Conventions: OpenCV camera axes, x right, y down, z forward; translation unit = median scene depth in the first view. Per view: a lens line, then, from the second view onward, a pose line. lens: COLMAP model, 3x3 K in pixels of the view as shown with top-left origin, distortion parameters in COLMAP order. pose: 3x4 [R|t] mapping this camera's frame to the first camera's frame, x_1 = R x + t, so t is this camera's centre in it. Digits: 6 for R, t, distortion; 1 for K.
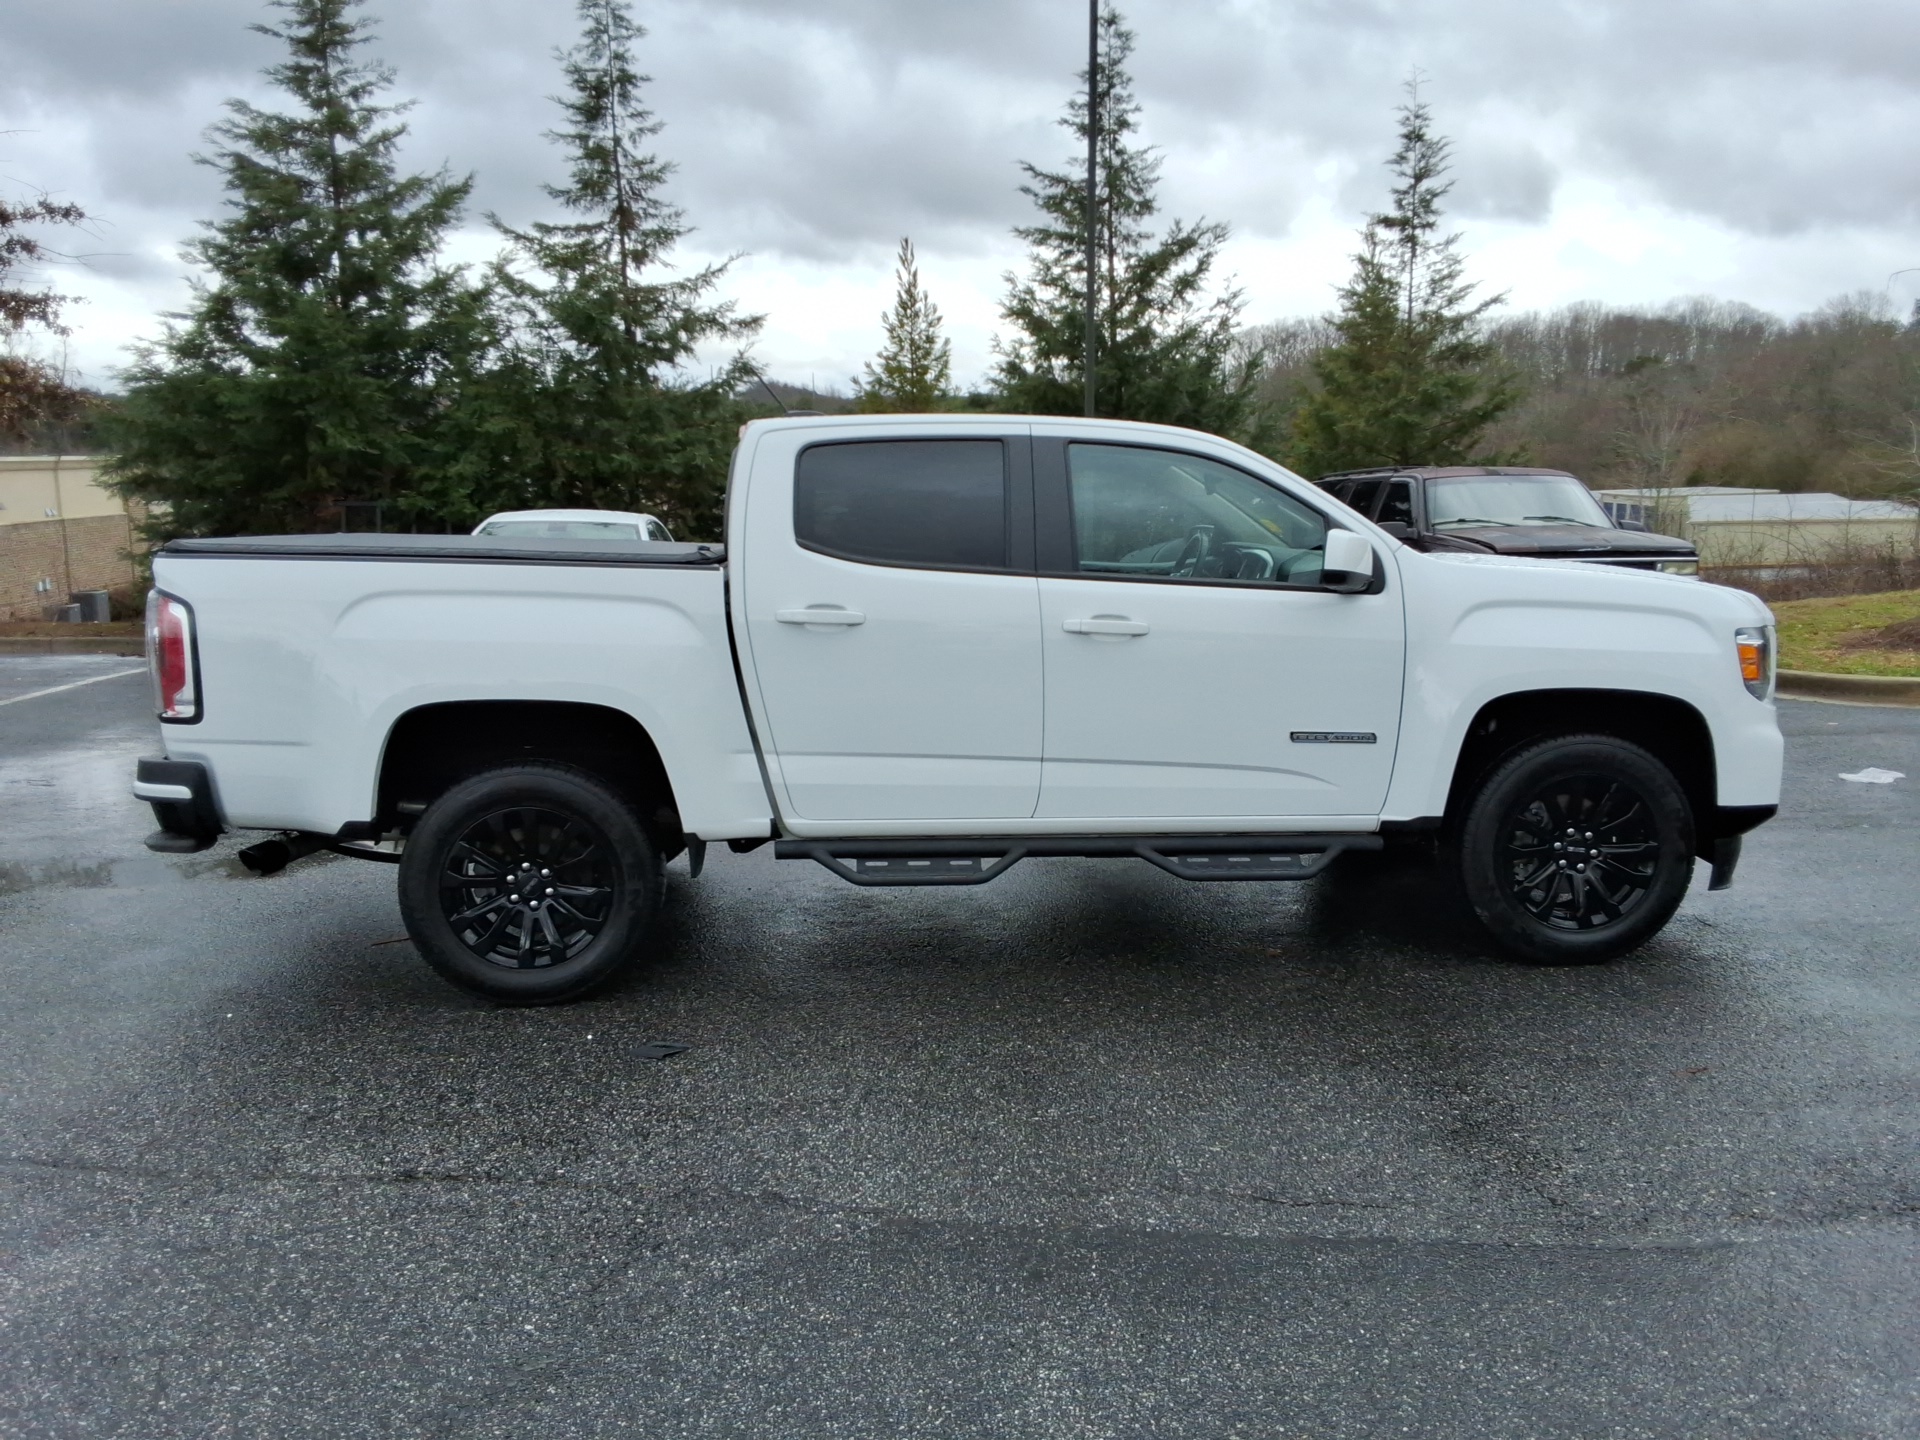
lens RADIAL K [[1539.0, 0, 971.1], [0, 1539.0, 696.3], [0, 0, 1]] dist [0.112788, -0.175495]
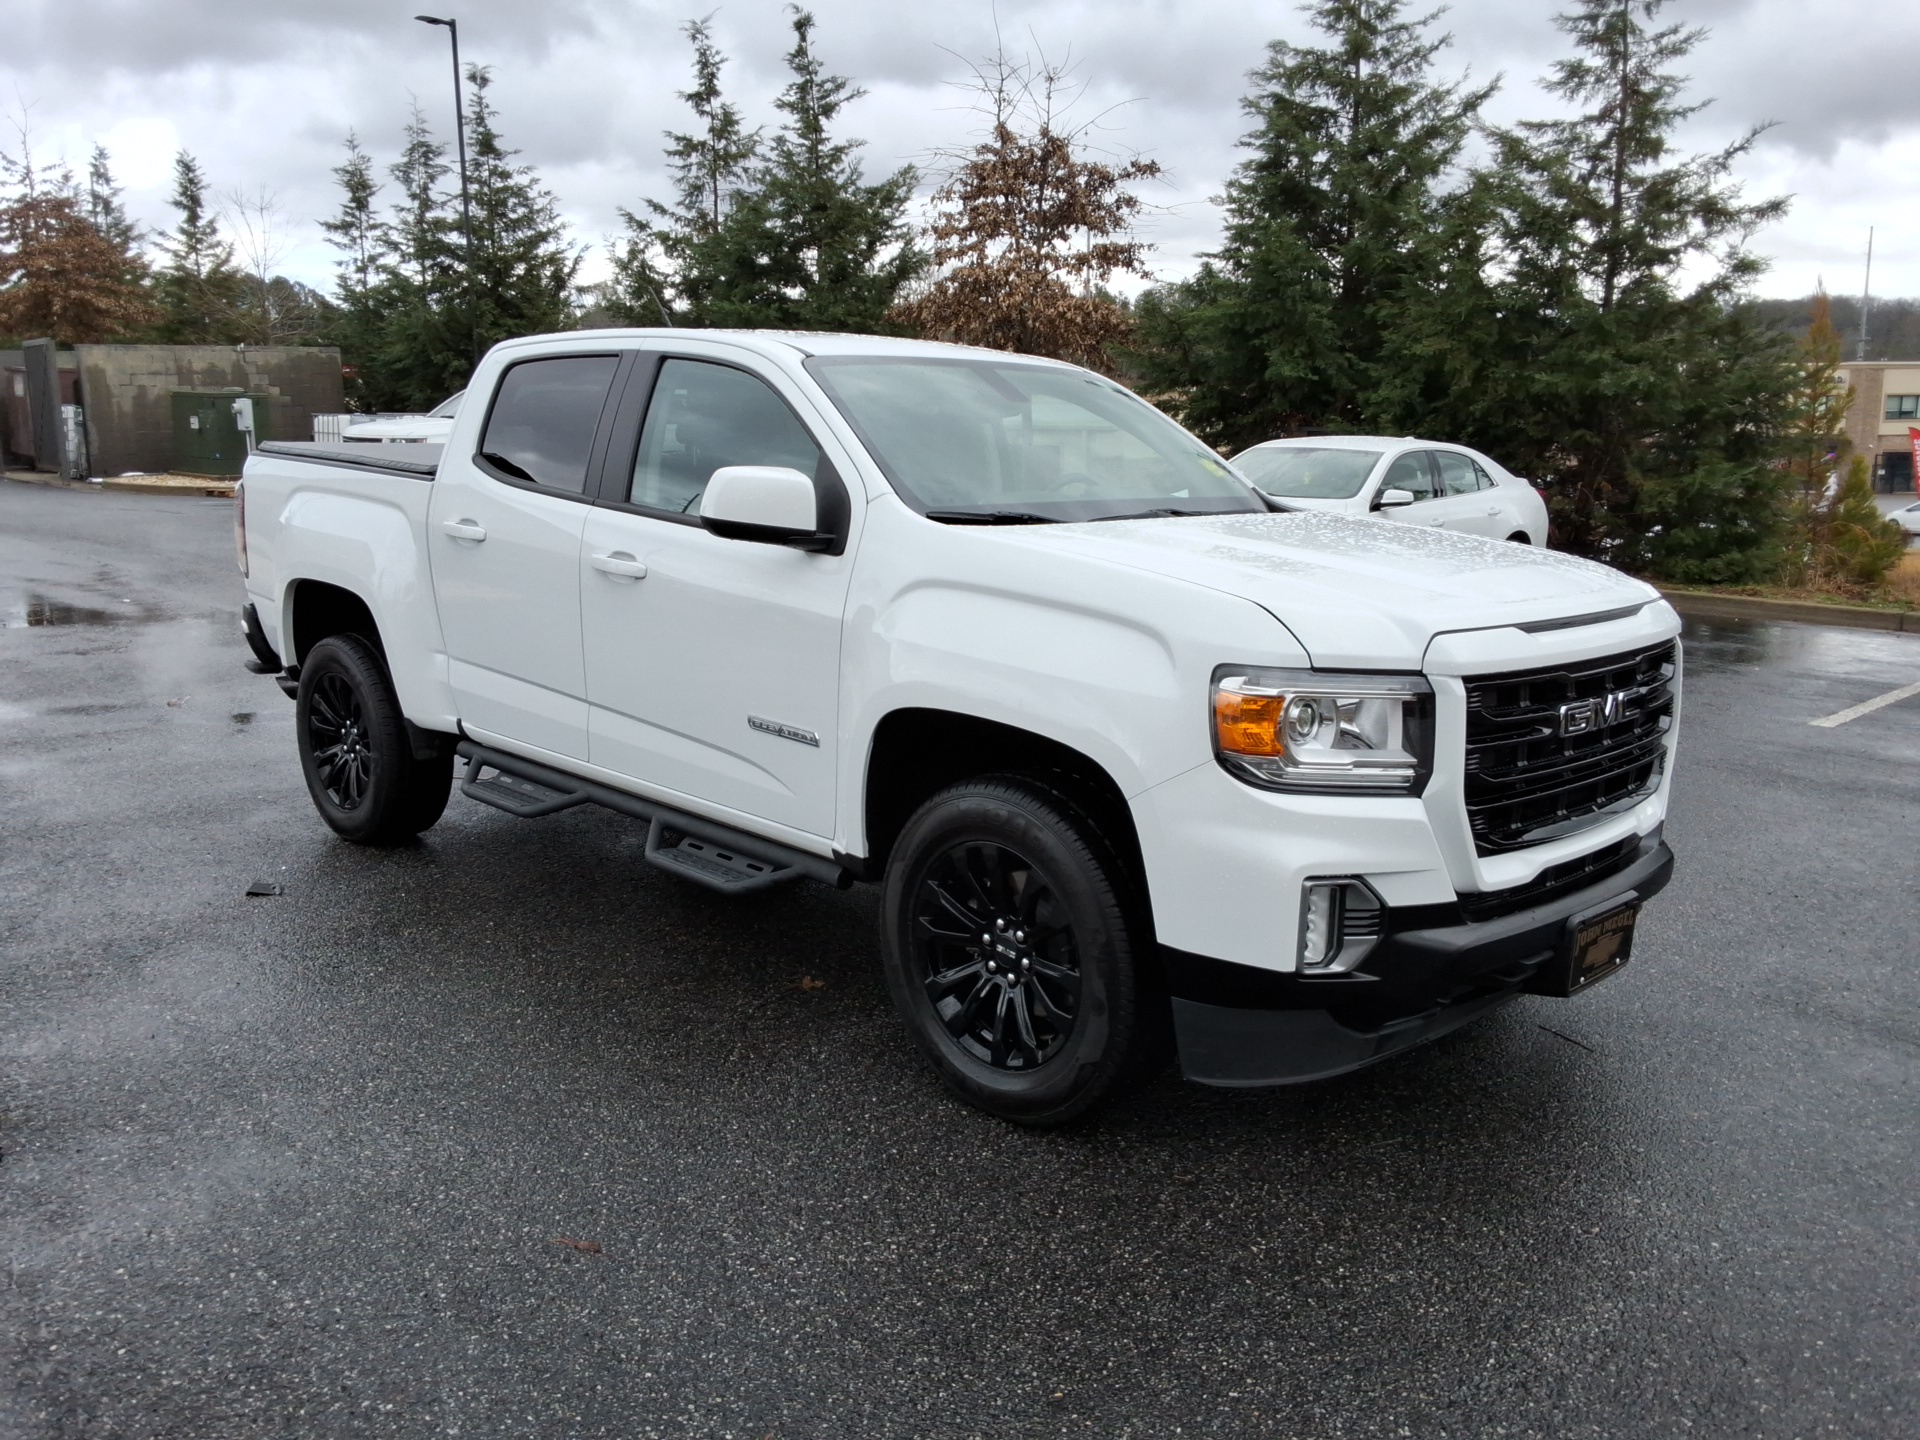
lens RADIAL K [[1539.0, 0, 971.1], [0, 1539.0, 696.3], [0, 0, 1]] dist [0.112788, -0.175495]
pose [[0.674467, 0.138718, -0.725157, 0.857398], [-0.104700, 0.990235, 0.092044, -0.073485], [0.730844, 0.013843, 0.682404, 0.529364]]
